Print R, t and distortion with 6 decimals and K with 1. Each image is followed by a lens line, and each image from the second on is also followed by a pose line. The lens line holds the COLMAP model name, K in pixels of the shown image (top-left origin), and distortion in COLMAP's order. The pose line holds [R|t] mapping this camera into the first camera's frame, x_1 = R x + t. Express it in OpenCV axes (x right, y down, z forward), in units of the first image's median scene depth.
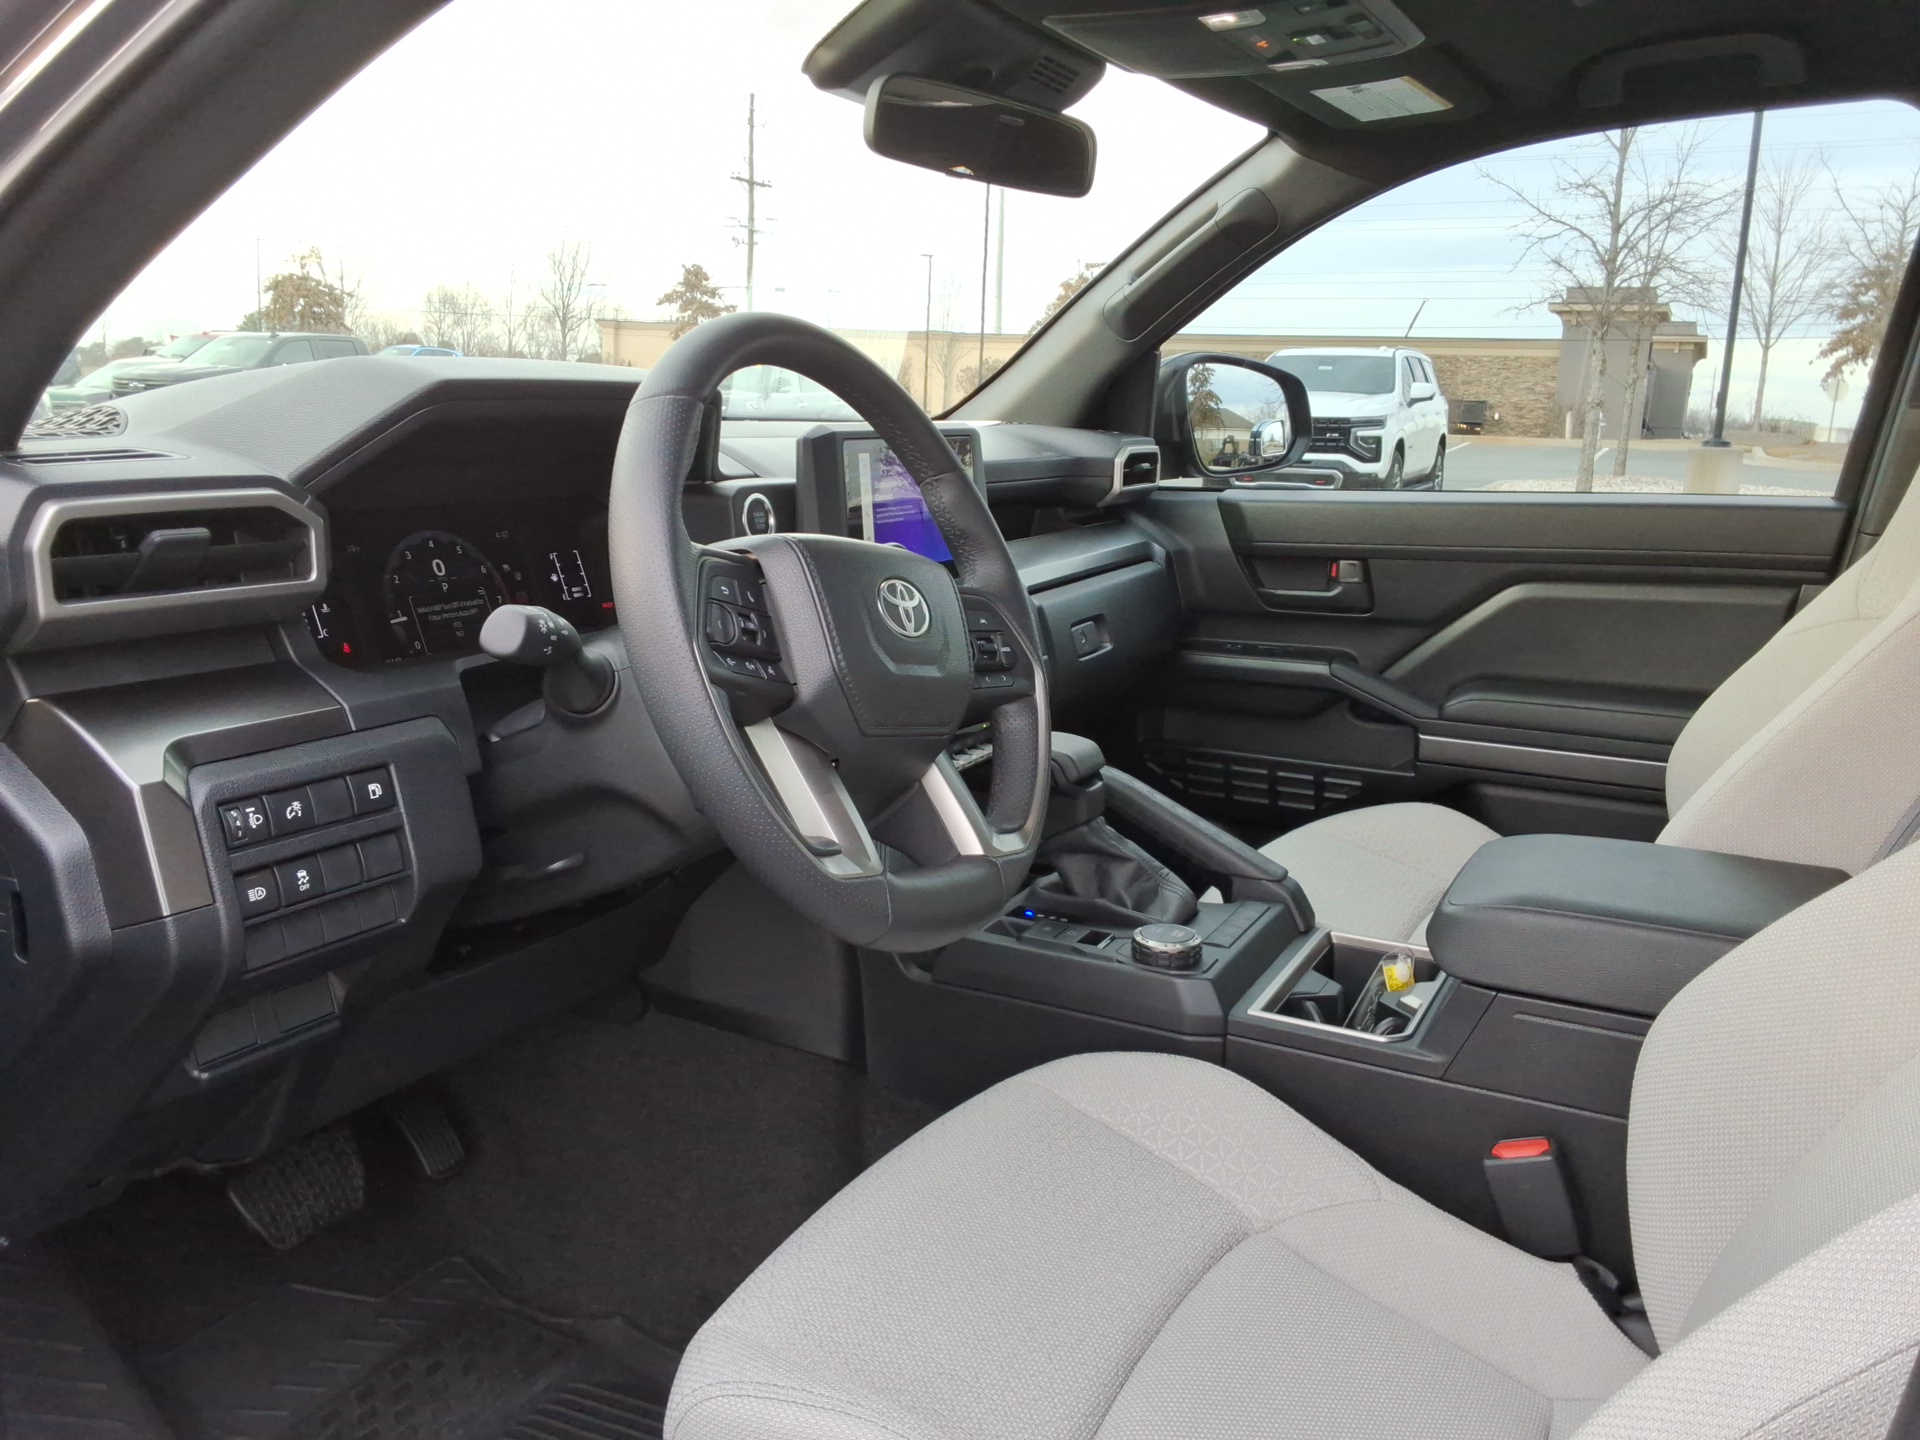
lens RADIAL K [[1543.7, 0, 990.9], [0, 1543.7, 701.5], [0, 0, 1]] dist [0.099615, -0.155398]
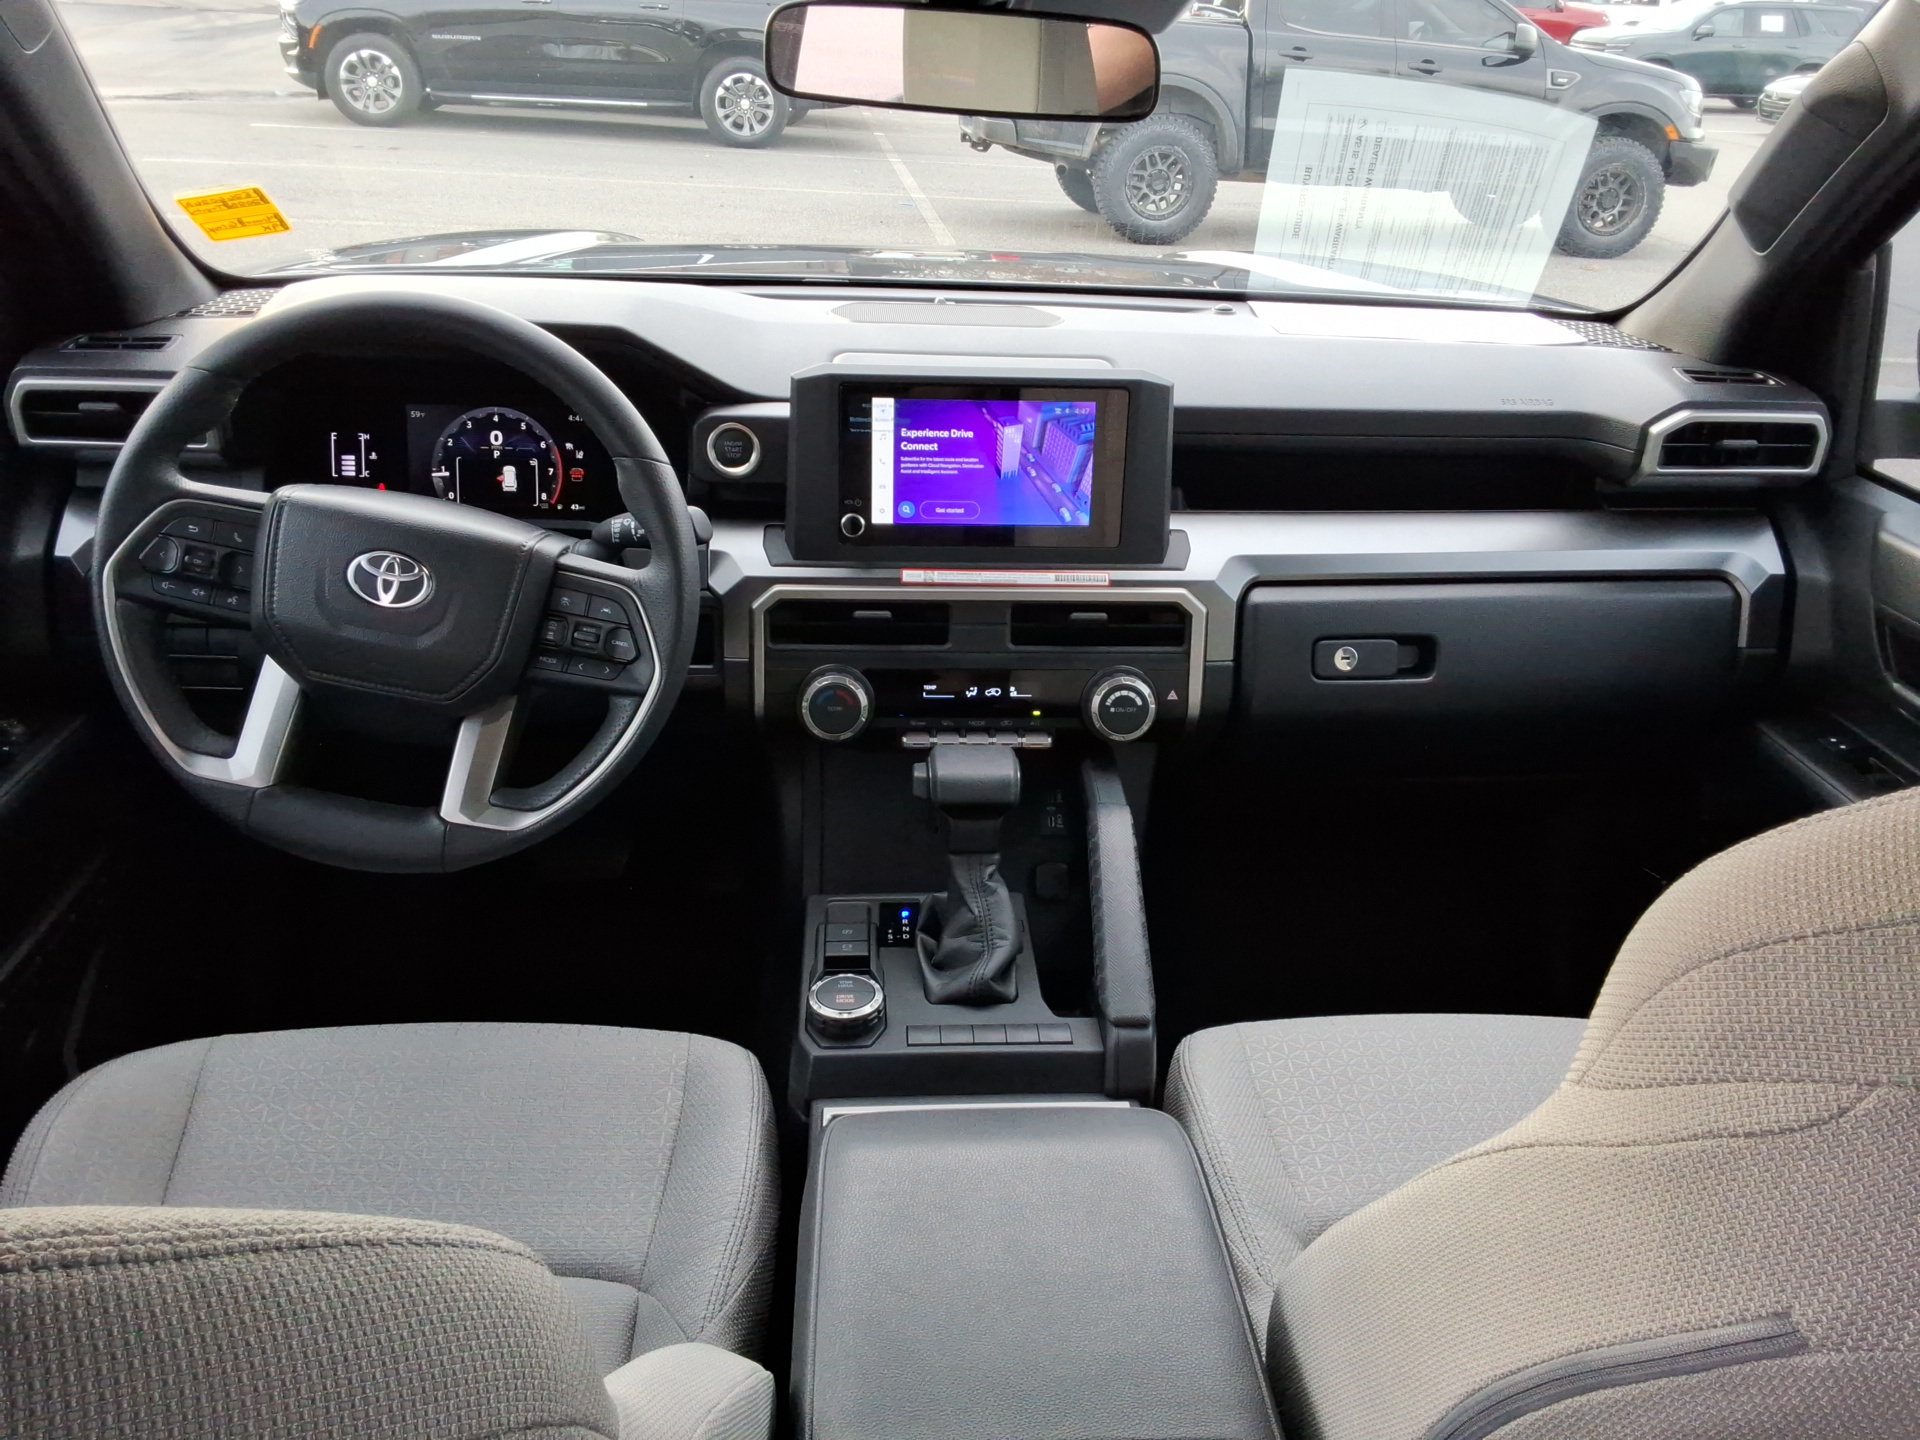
lens RADIAL K [[1543.7, 0, 976.7], [0, 1543.7, 716.0], [0, 0, 1]] dist [0.099615, -0.155398]
pose [[0.514702, 0.353343, -0.781173, 0.955049], [-0.191491, 0.935488, 0.296974, -0.342233], [0.835711, -0.003266, 0.549159, 0.673432]]
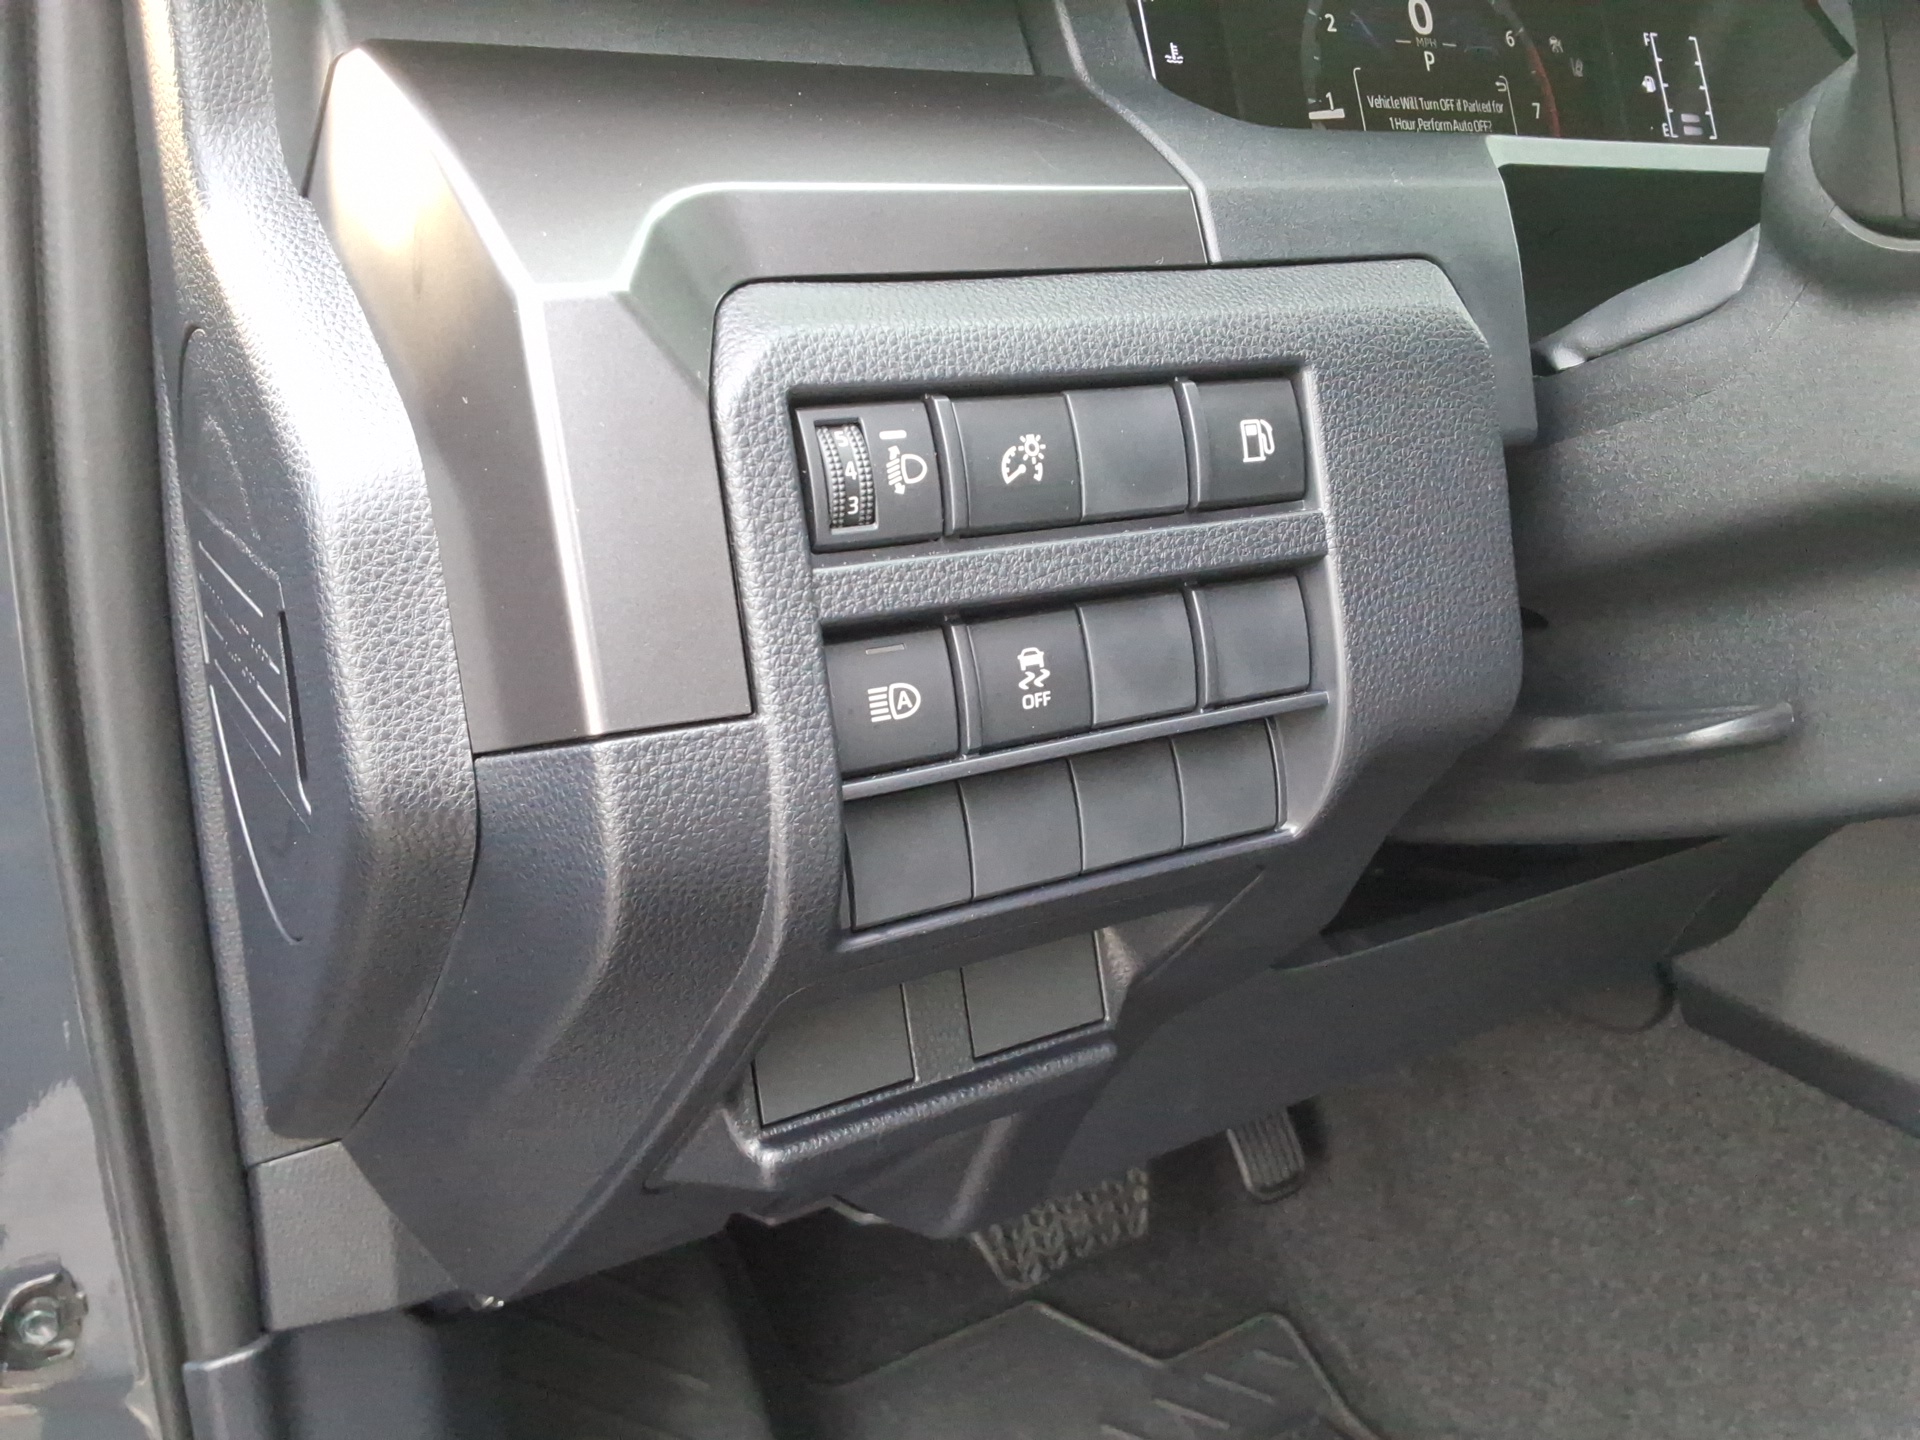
lens RADIAL K [[1543.7, 0, 976.6], [0, 1543.7, 723.1], [0, 0, 1]] dist [0.099615, -0.155398]
pose [[0.863003, 0.127905, -0.488739, -0.234493], [-0.074013, 0.988991, 0.128132, 0.066941], [0.499747, -0.074405, 0.862970, 0.576896]]
